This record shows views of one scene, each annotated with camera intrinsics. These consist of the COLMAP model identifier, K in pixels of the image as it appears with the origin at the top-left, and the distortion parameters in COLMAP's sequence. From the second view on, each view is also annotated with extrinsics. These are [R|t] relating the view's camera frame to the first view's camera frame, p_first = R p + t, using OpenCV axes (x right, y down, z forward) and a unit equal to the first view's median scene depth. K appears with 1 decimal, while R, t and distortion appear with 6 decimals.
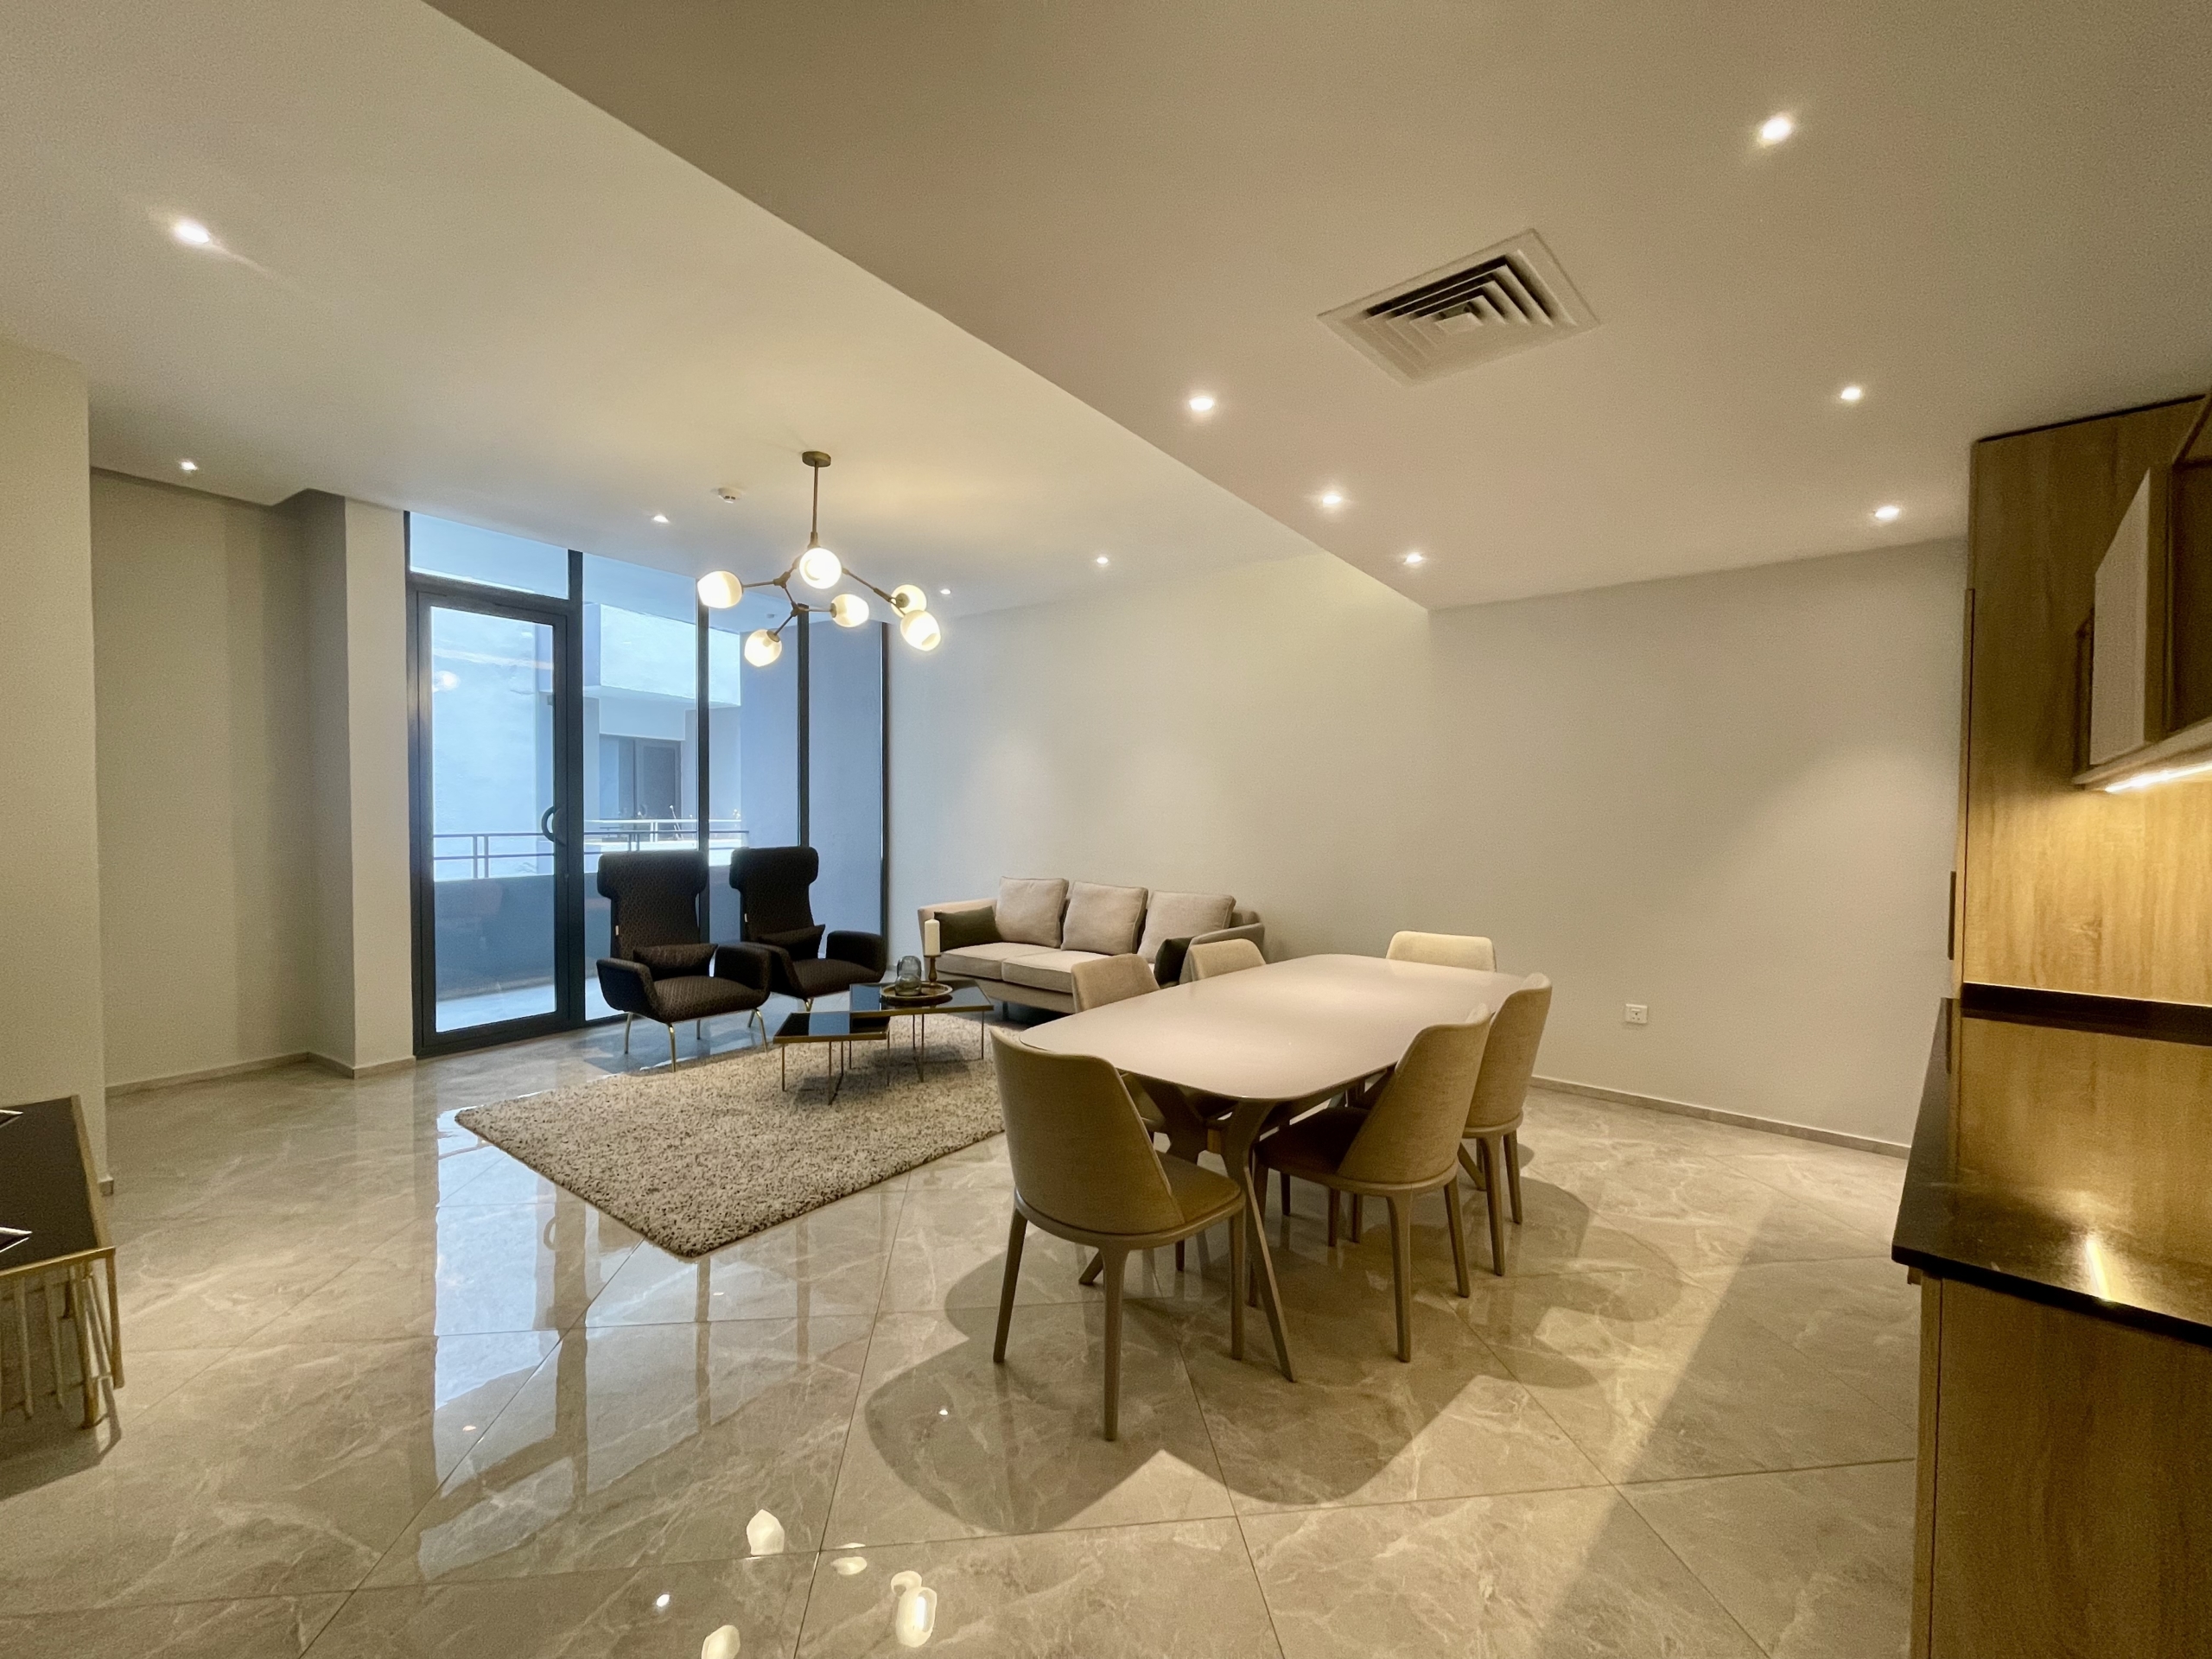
lens RADIAL K [[893.0, 0, 1100.7], [0, 893.0, 827.9], [0, 0, 1]] dist [-0.007050, 0.000103]
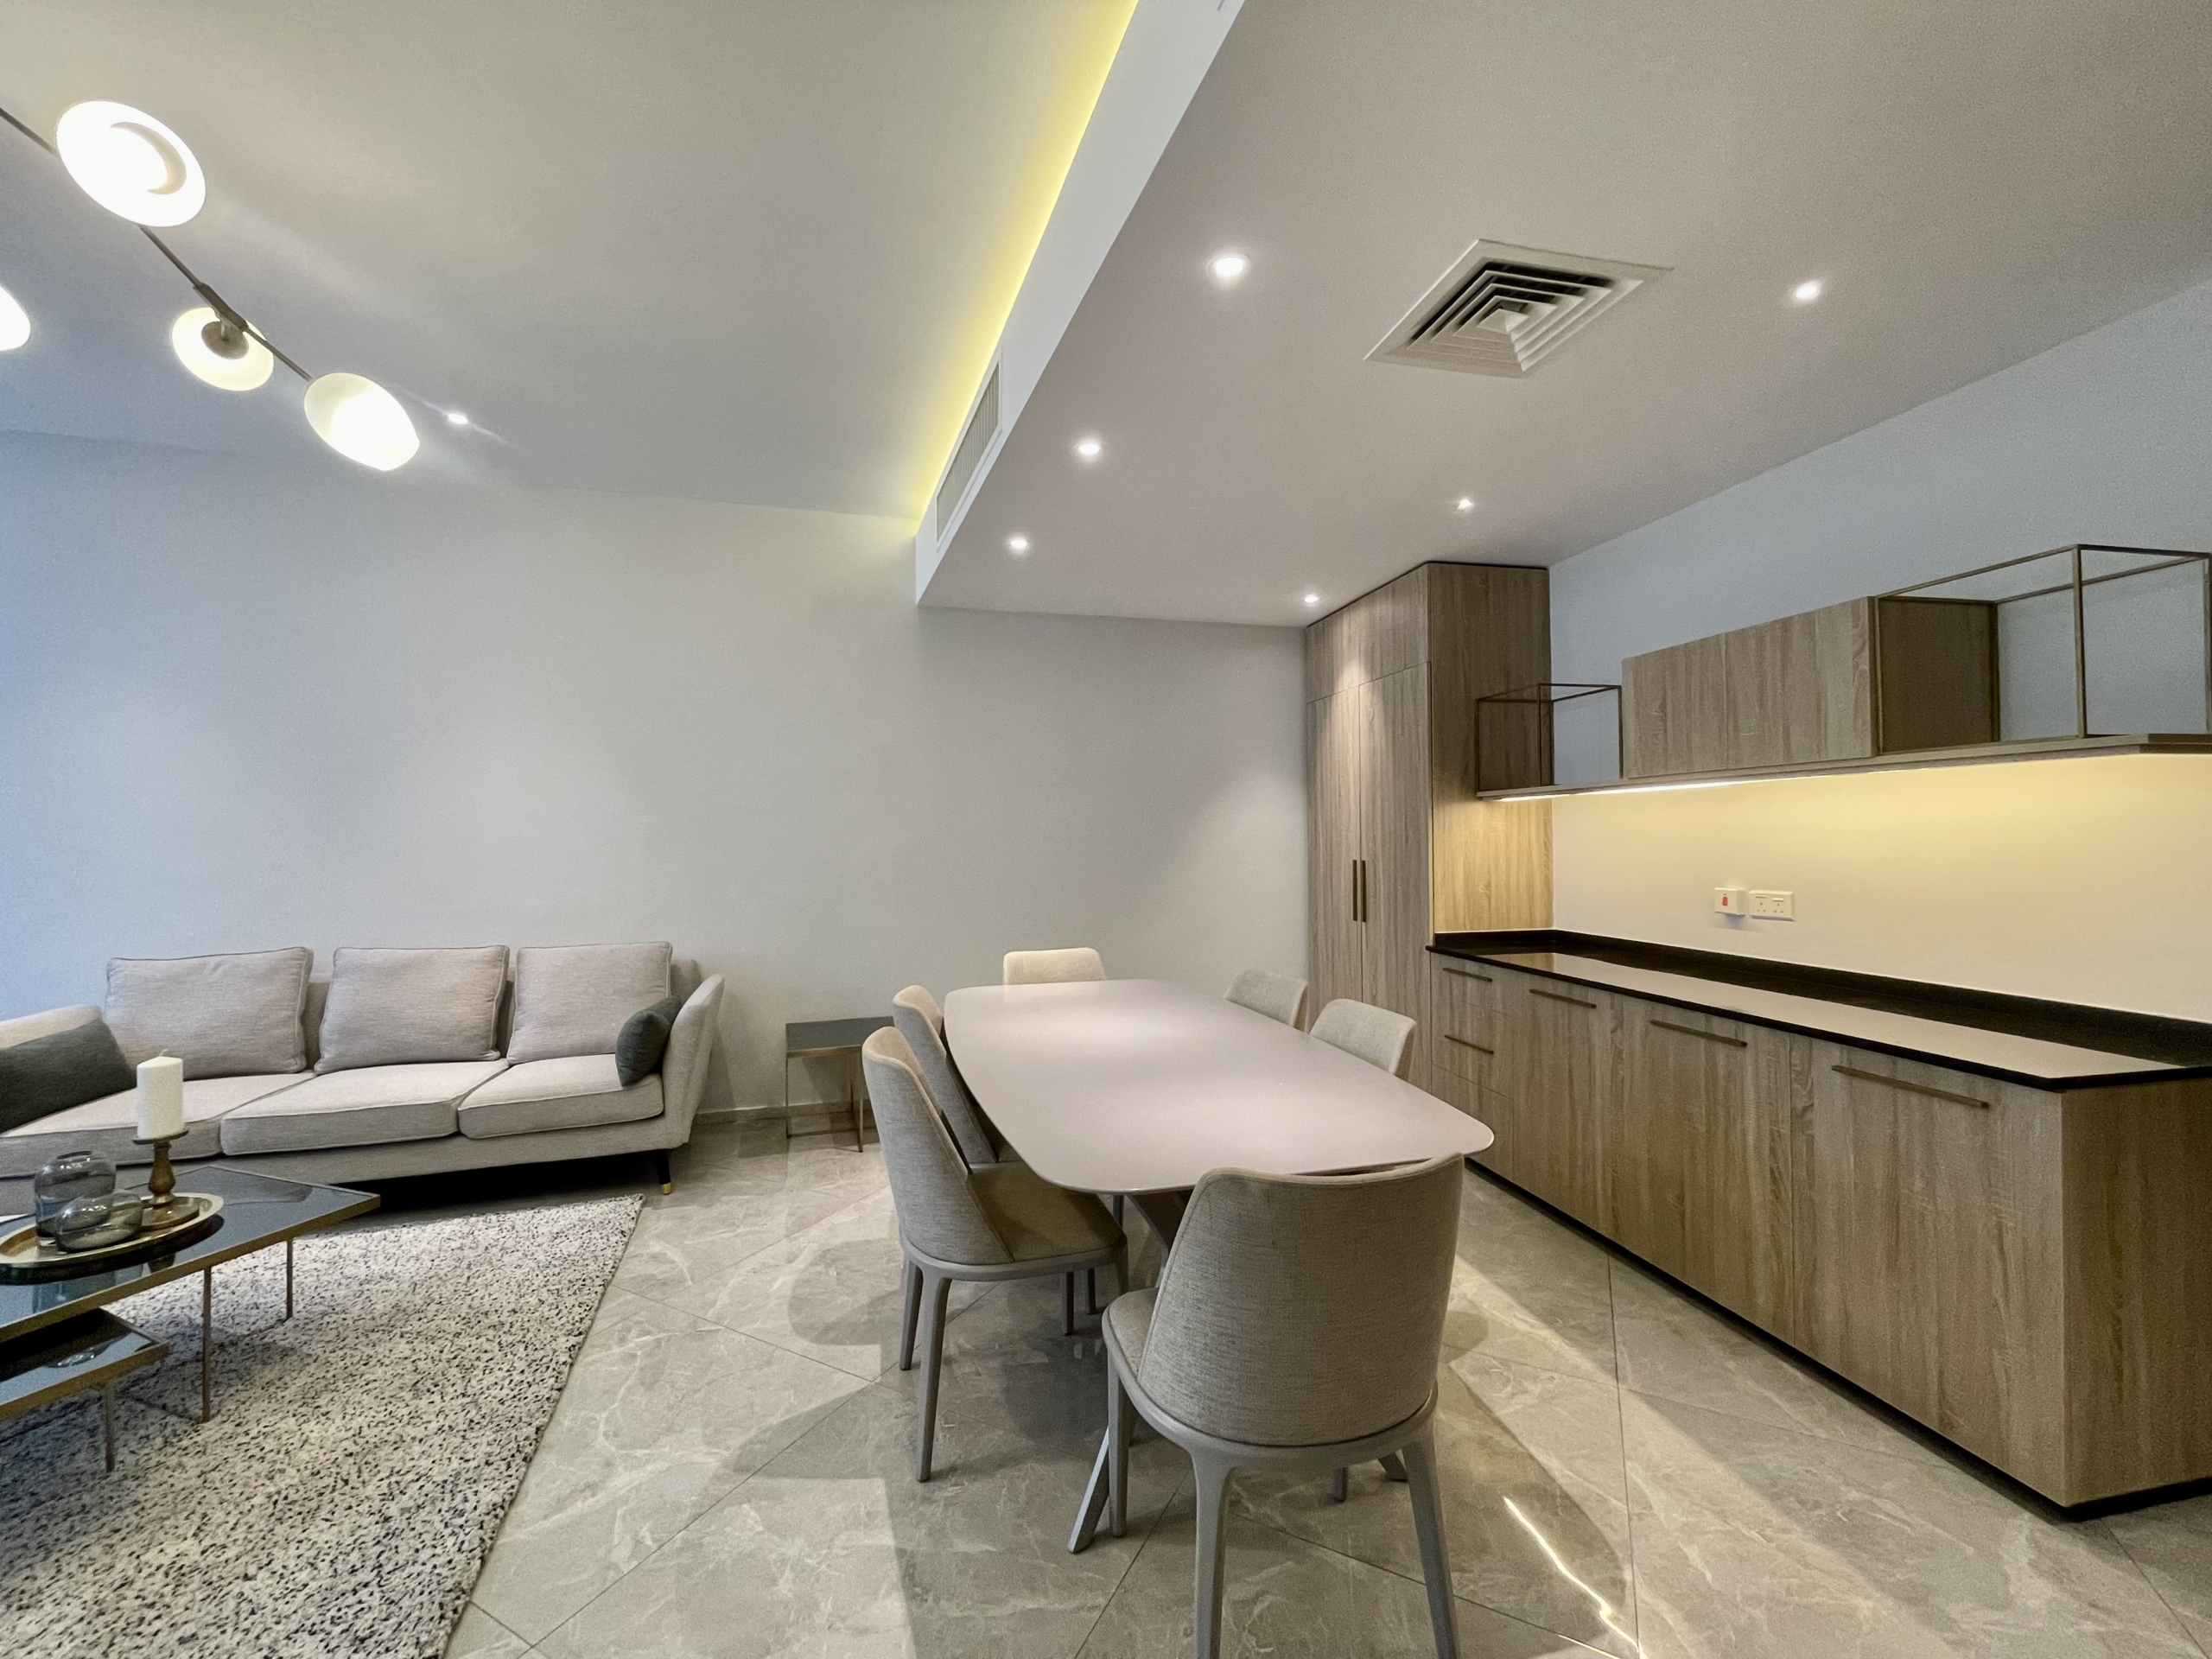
lens RADIAL K [[885.7, 0, 1105.2], [0, 885.7, 837.9], [0, 0, 1]] dist [0.000163, -0.000176]
pose [[0.570728, -0.016305, 0.820977, -0.514064], [0.029463, 0.999566, -0.000630, 0.004289], [-0.820610, 0.024548, 0.570961, 0.608035]]
